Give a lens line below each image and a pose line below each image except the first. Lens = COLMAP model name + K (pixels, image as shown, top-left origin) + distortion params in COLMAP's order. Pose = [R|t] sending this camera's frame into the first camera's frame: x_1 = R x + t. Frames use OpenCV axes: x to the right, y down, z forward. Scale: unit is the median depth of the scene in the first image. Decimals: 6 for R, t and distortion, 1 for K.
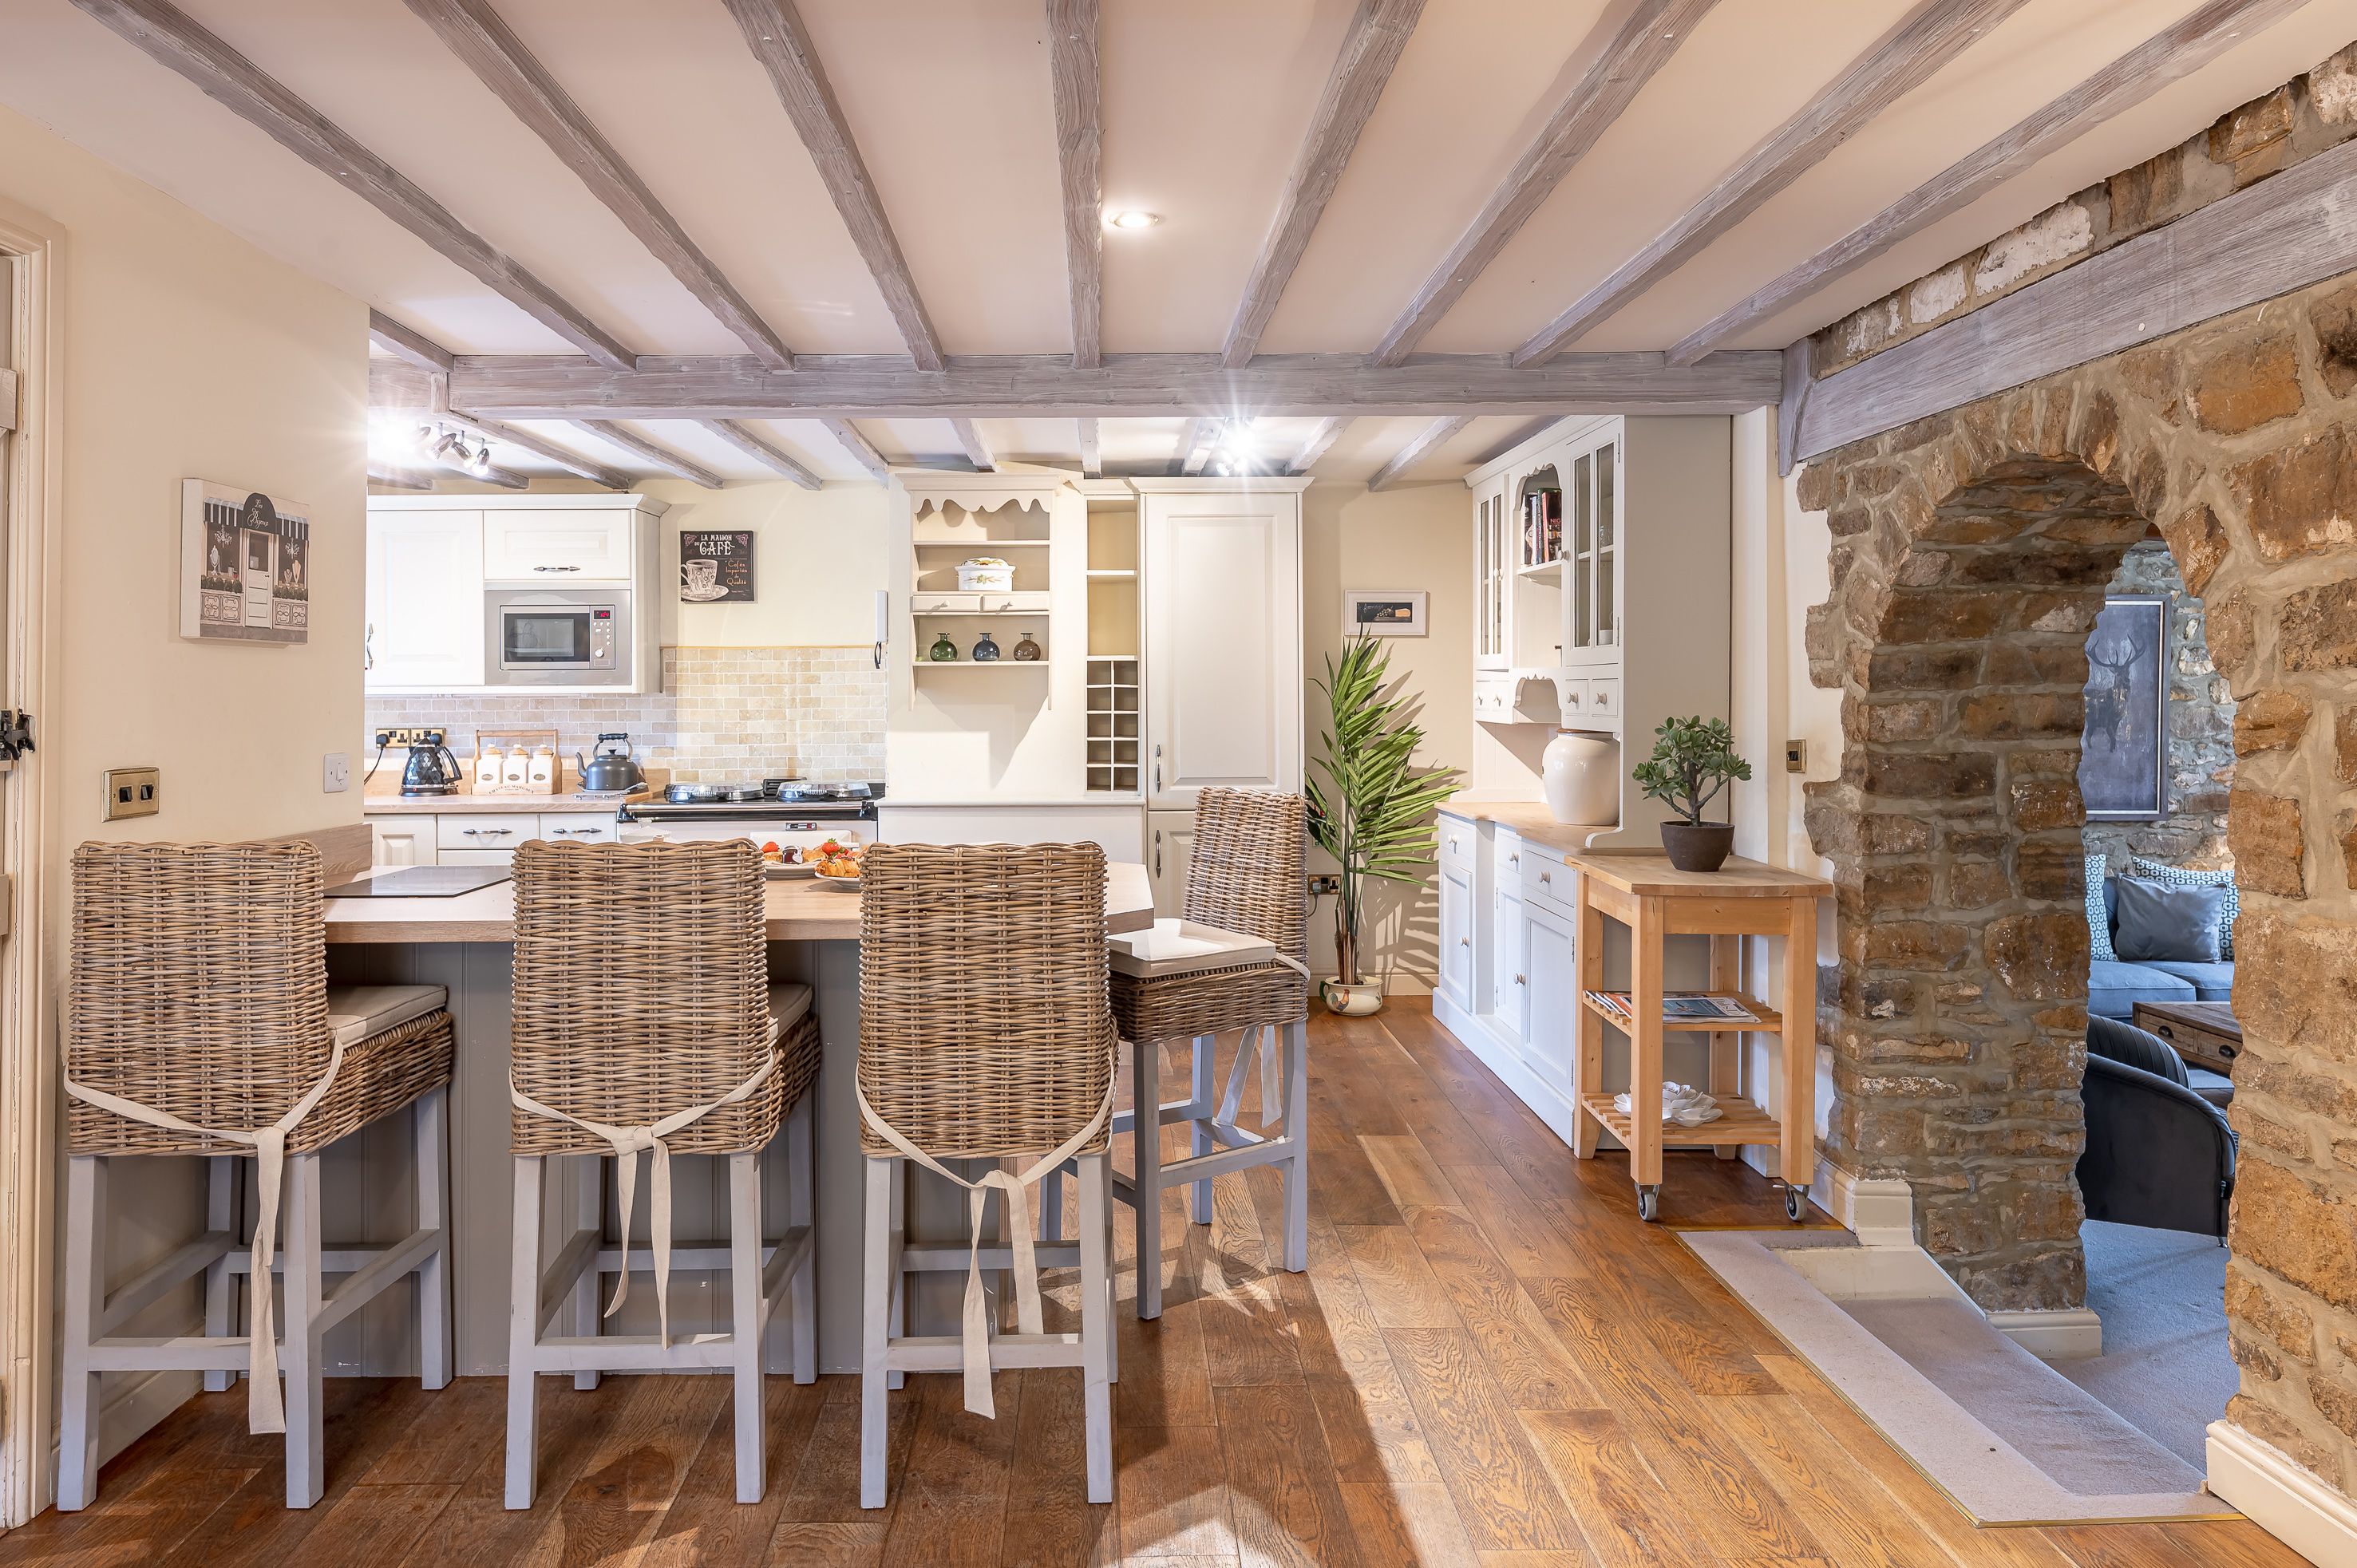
lens RADIAL K [[1486.4, 0, 1157.5], [0, 1486.4, 680.0], [0, 0, 1]] dist [-0.003600, 0.002757]
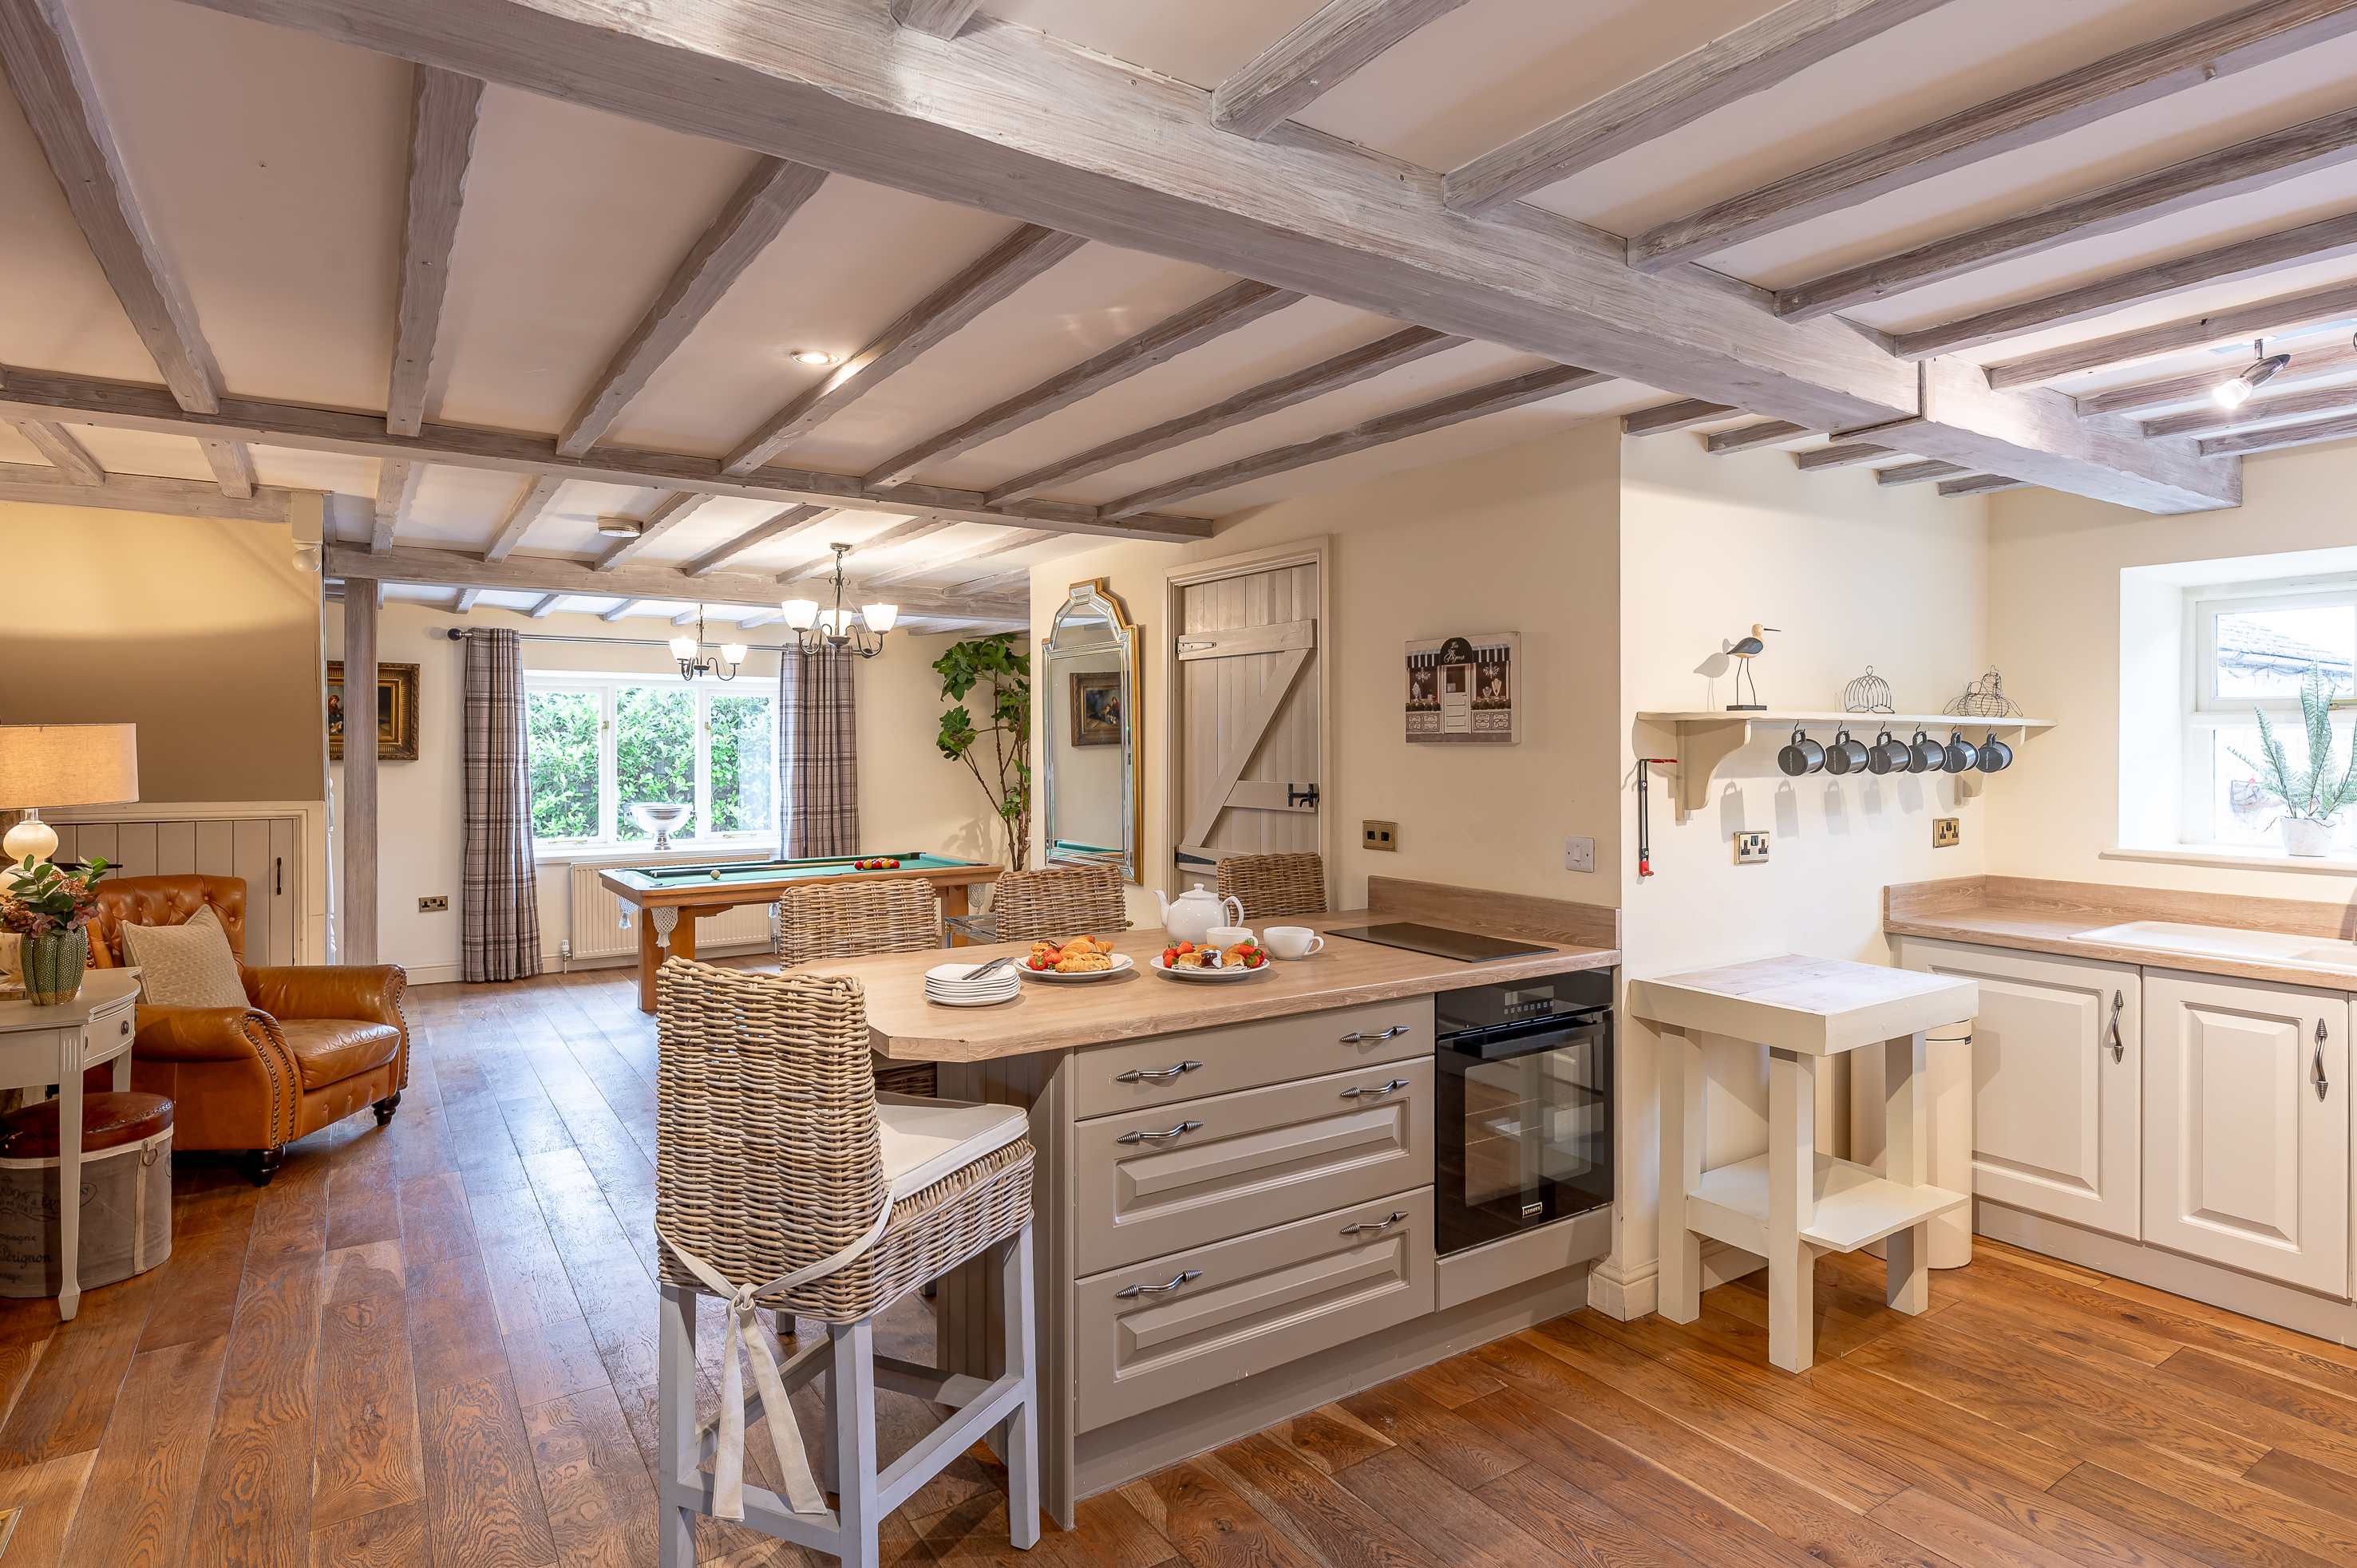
lens RADIAL K [[1244.2, 0, 1175.6], [0, 1244.2, 760.3], [0, 0, 1]] dist [-0.001616, -0.000139]
pose [[-0.845717, 0.011875, -0.533500, 0.159087], [0.009390, 0.999929, 0.007373, -0.013557], [0.533549, 0.001226, -0.845768, 1.198630]]
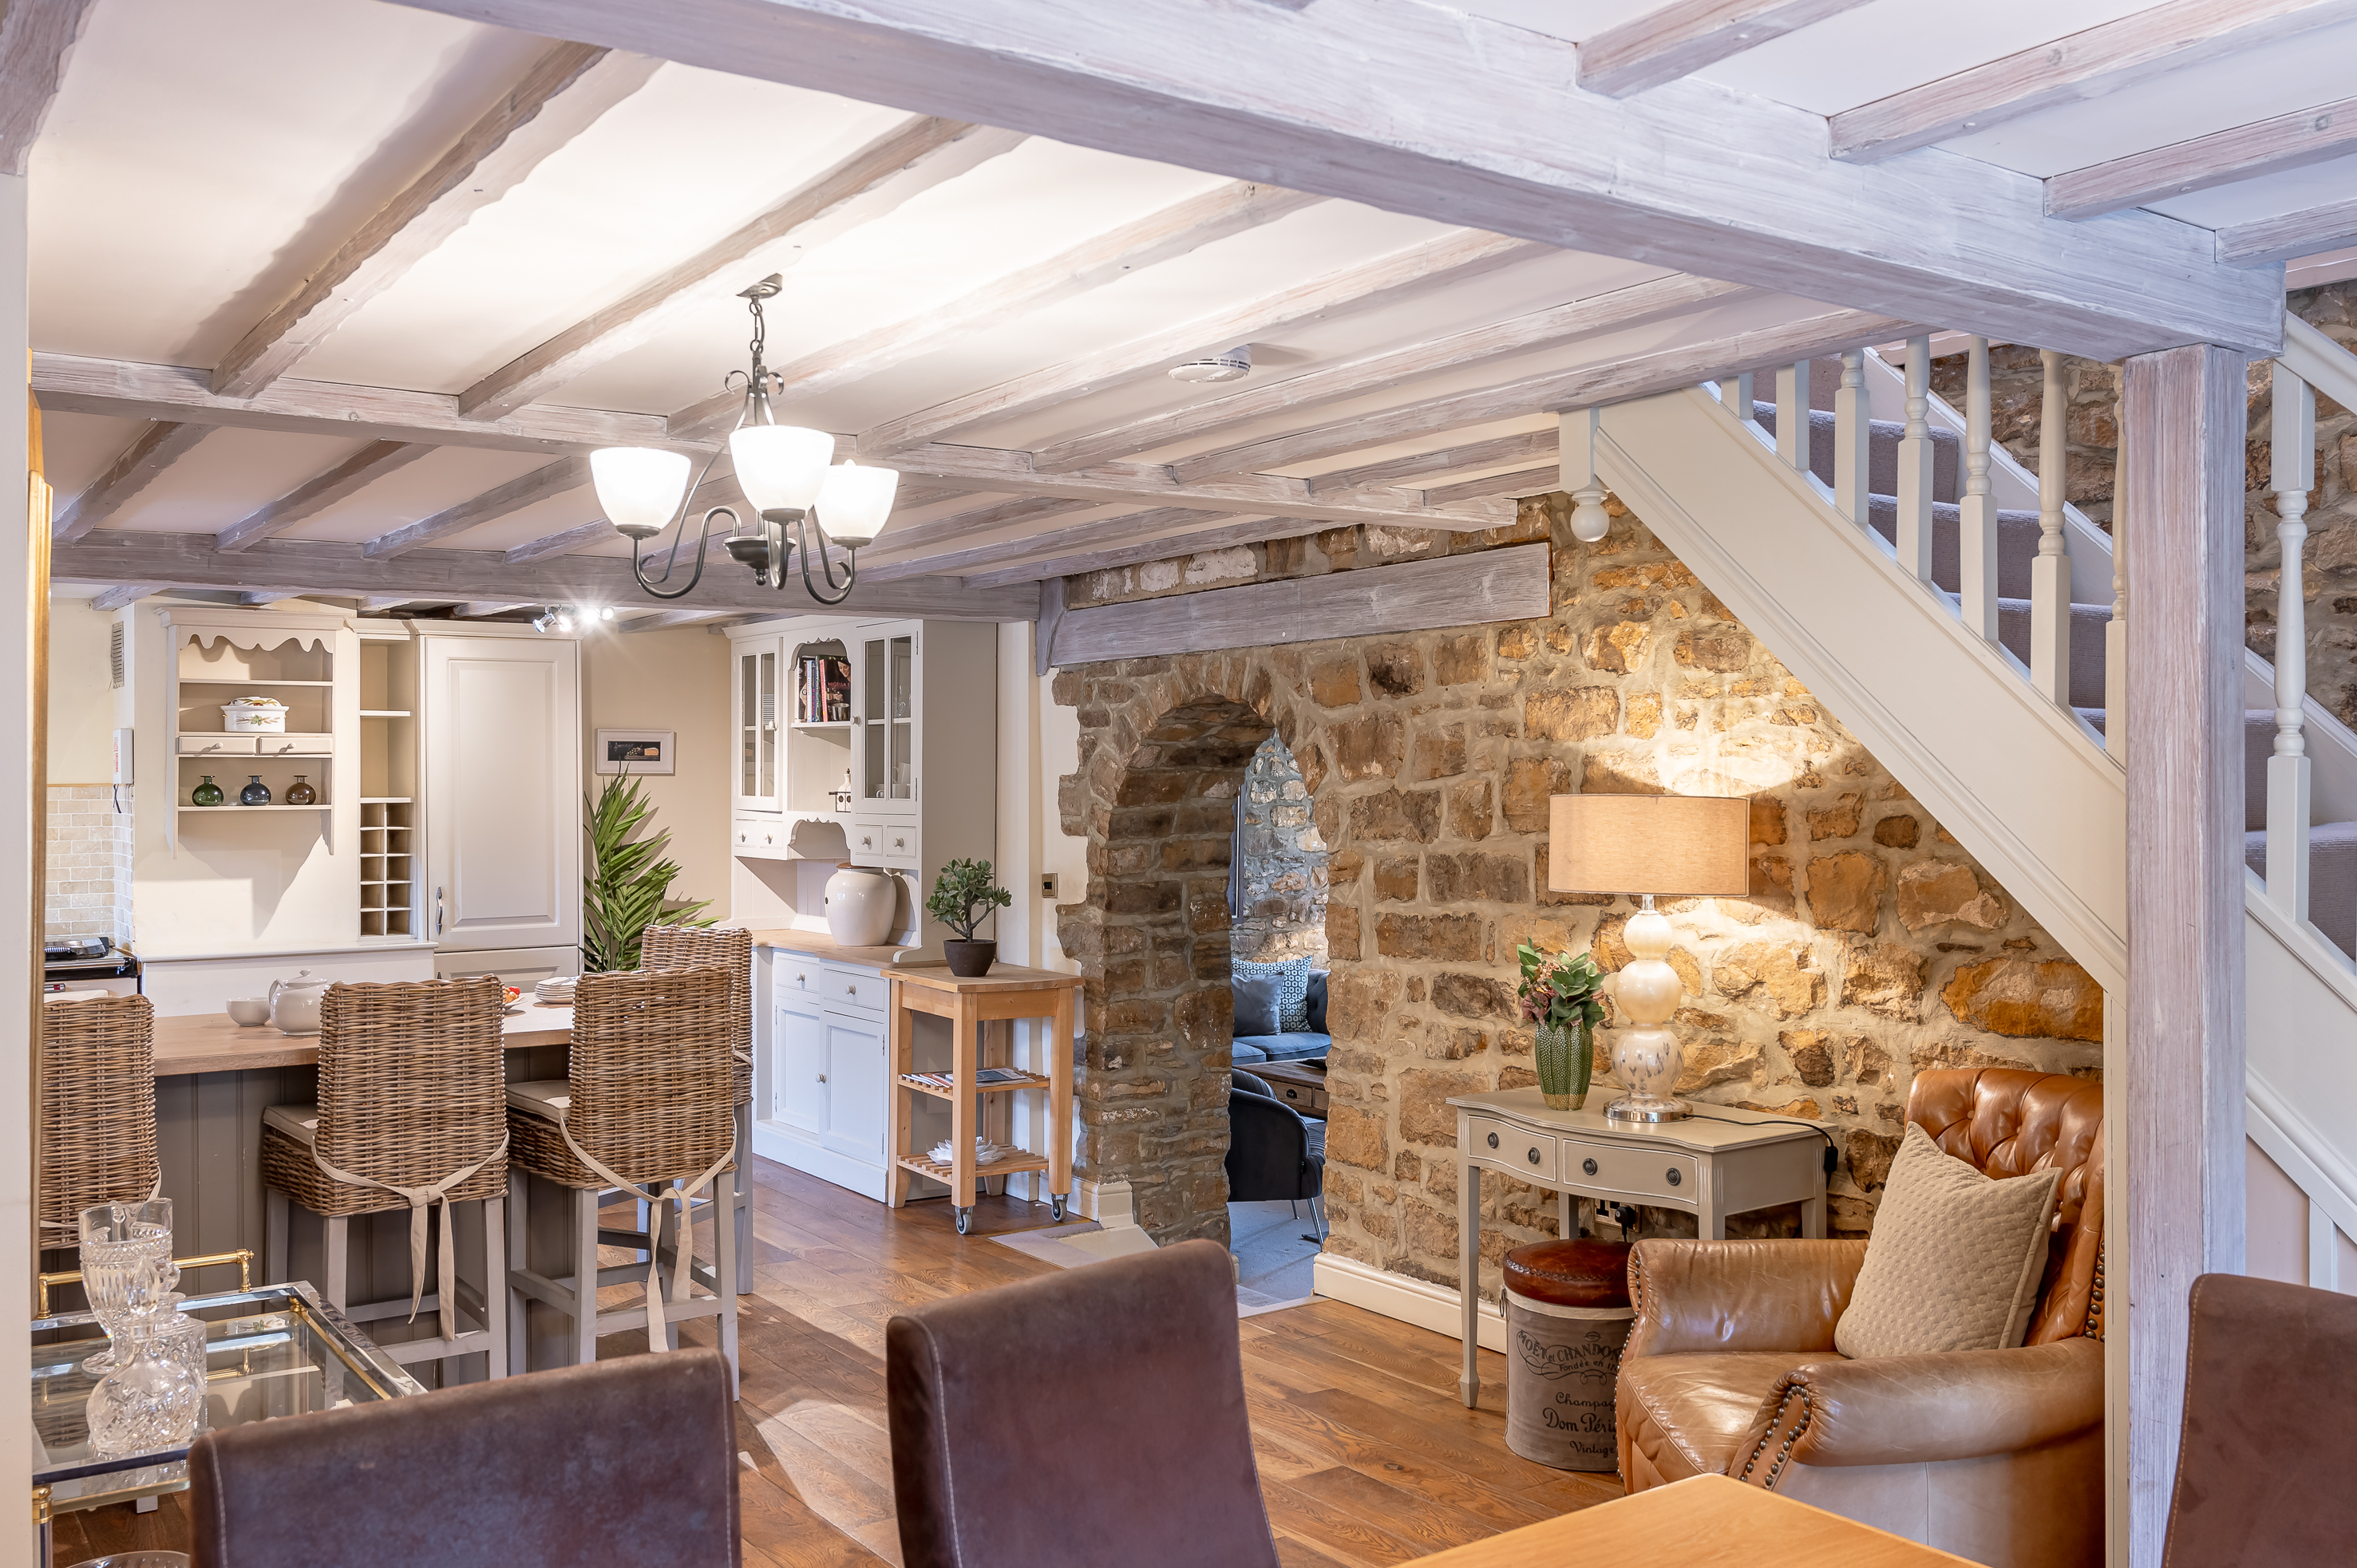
lens RADIAL K [[2022.3, 0, 1179.0], [0, 2022.3, 788.3], [0, 0, 1]] dist [0.007269, 0.013185]
pose [[0.827012, -0.001593, 0.562182, -0.507036], [-0.005188, 0.999932, 0.010466, -0.057125], [-0.562160, -0.011573, 0.826947, -0.584184]]
